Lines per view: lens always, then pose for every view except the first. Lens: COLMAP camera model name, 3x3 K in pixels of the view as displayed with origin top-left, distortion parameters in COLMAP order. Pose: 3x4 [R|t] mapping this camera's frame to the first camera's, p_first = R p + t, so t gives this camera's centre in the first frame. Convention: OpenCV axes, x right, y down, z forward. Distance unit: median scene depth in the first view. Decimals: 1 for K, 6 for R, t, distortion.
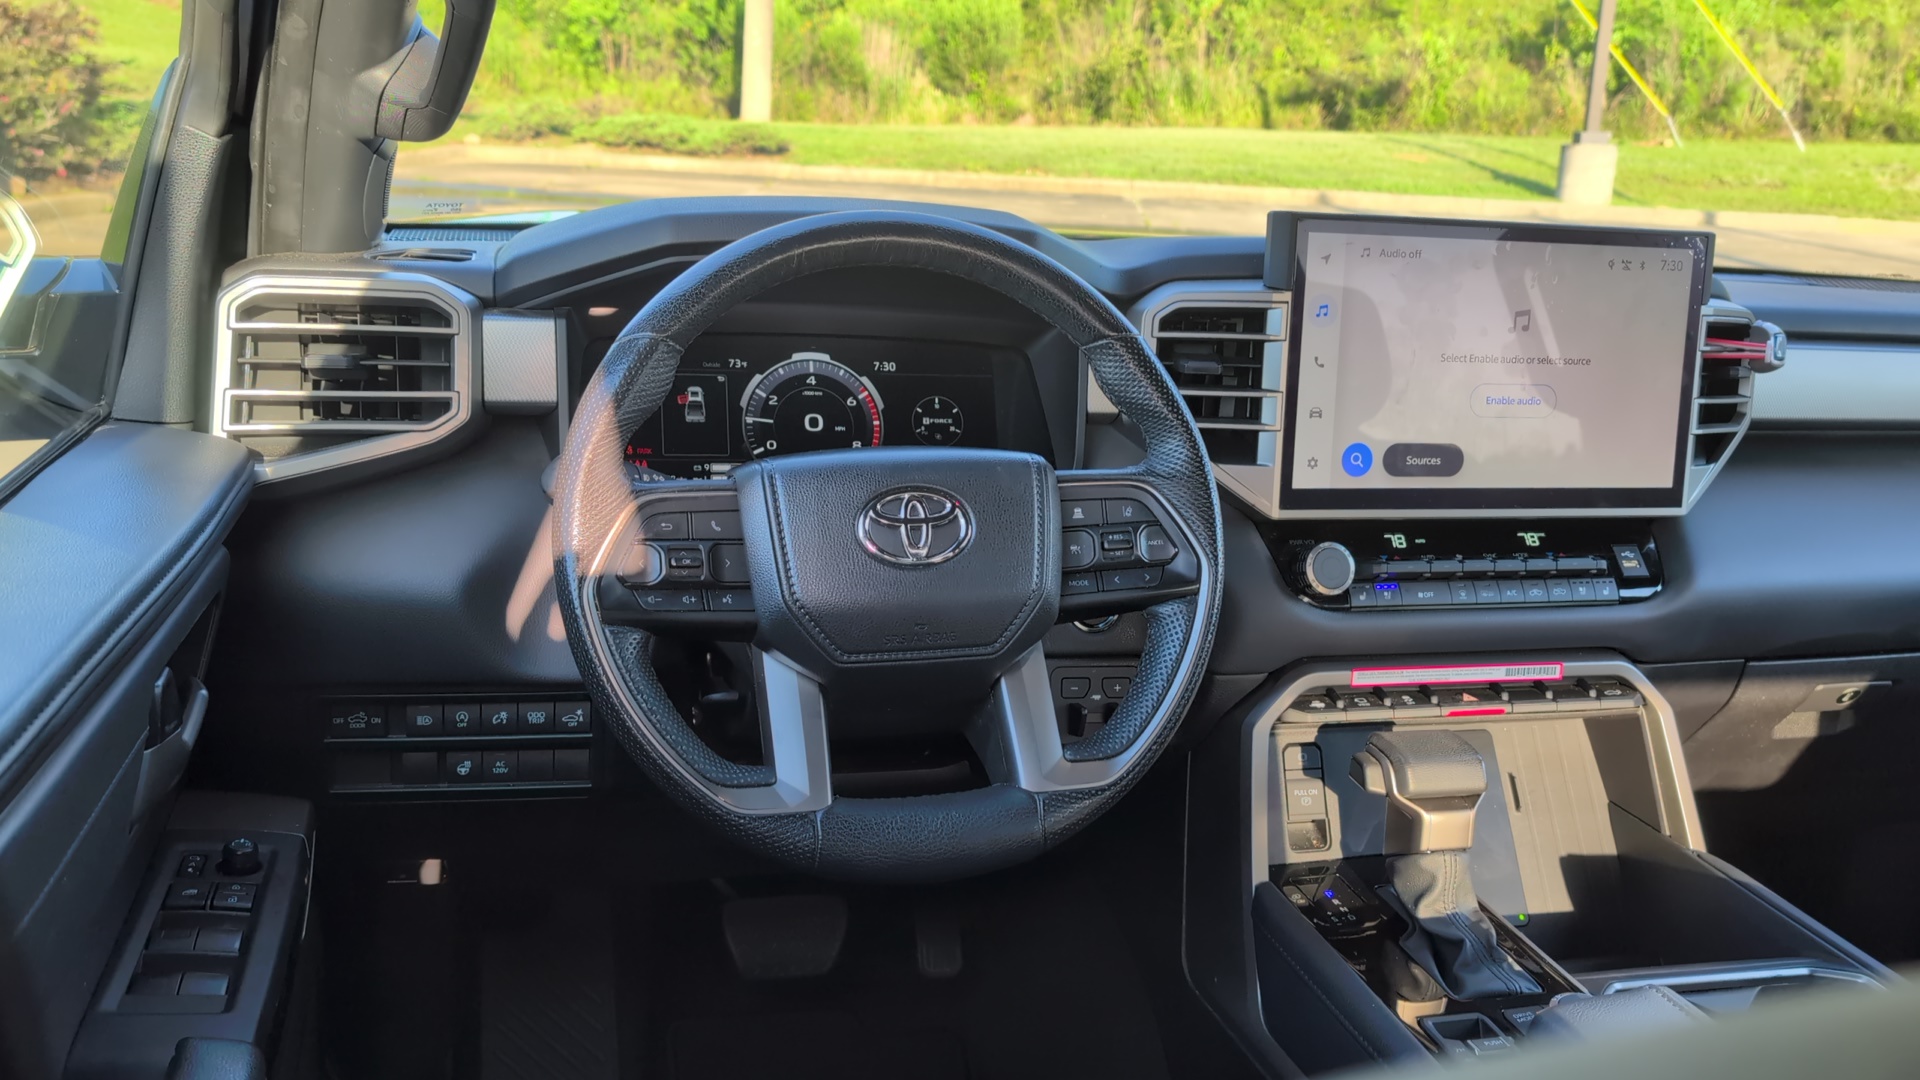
lens RADIAL K [[1621.9, 0, 960.0], [0, 1621.9, 540.0], [0, 0, 1]] dist [0.066594, -0.074415]
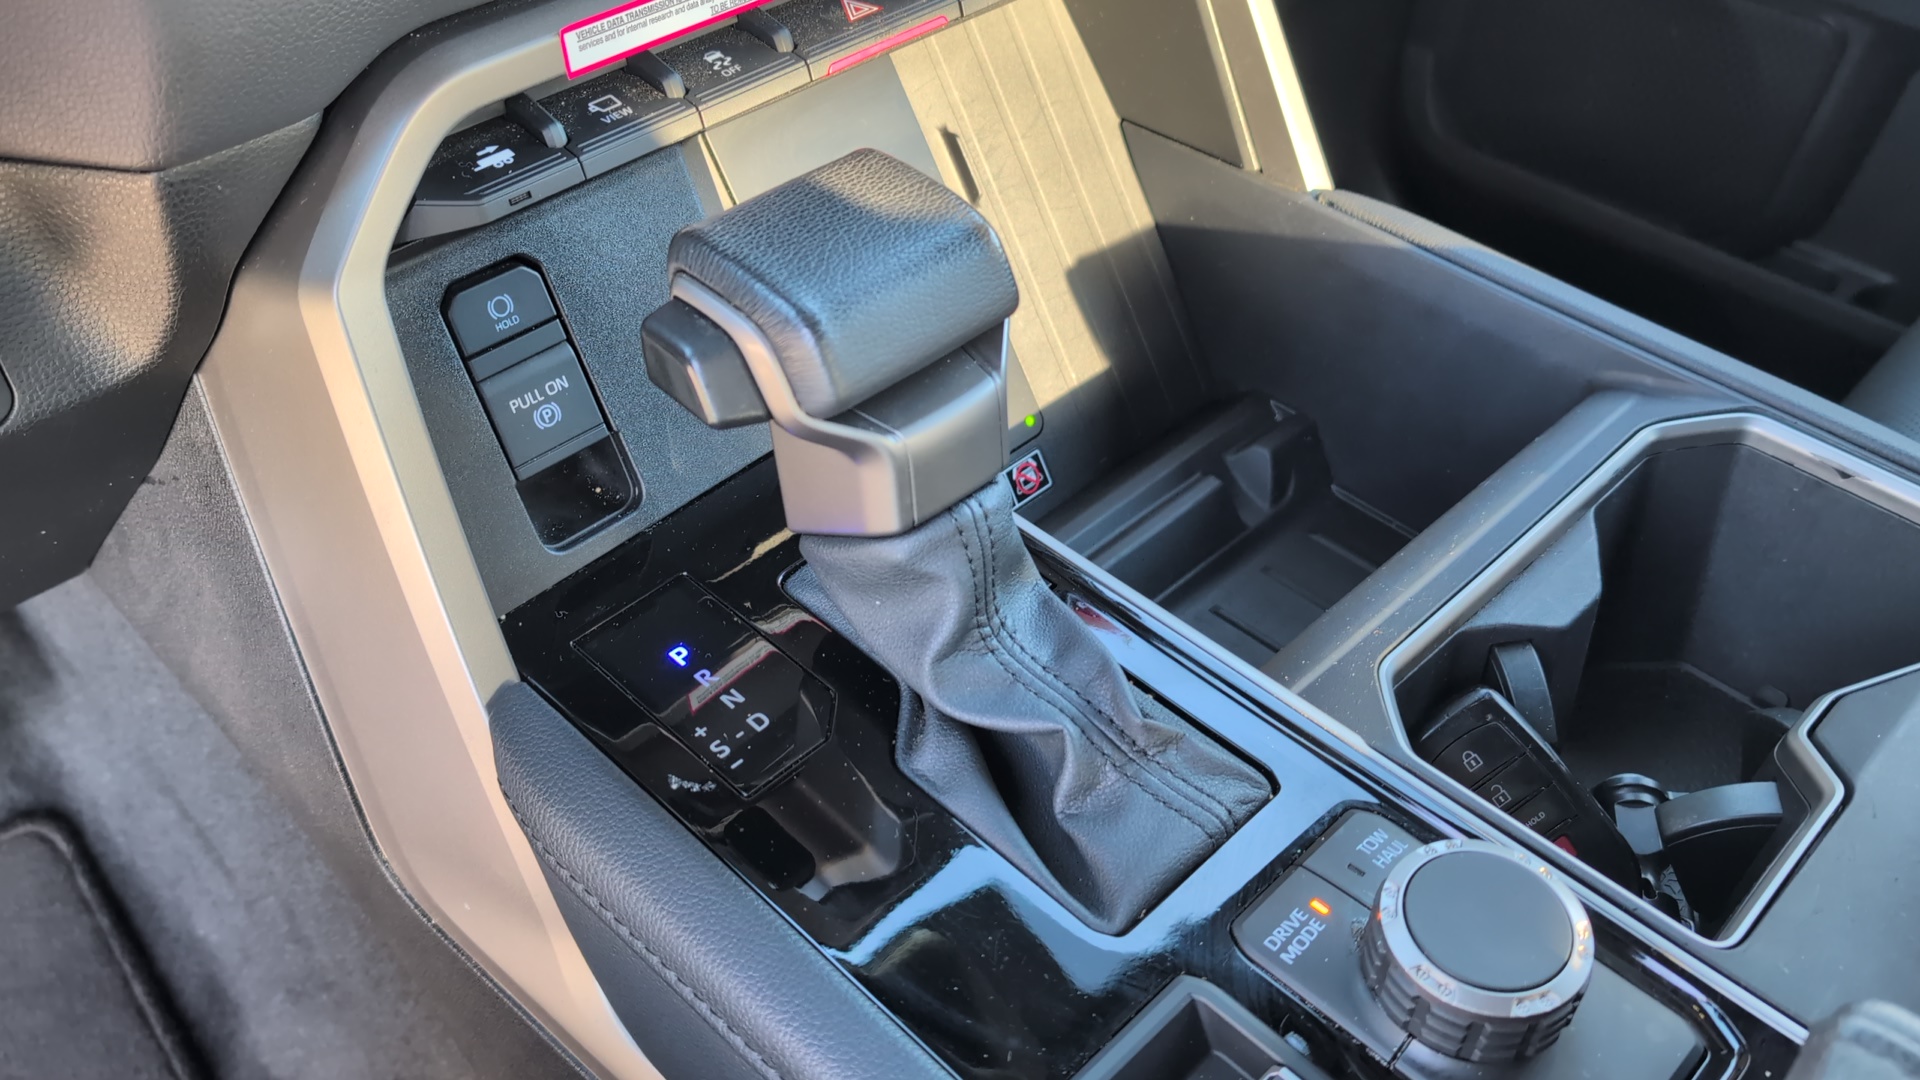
lens RADIAL K [[1621.9, 0, 960.0], [0, 1621.9, 540.0], [0, 0, 1]] dist [0.066594, -0.074415]
pose [[0.859837, -0.381532, 0.339284, 0.140459], [0.166568, 0.837783, 0.519975, 0.004311], [-0.482634, -0.390580, 0.783908, 0.584020]]
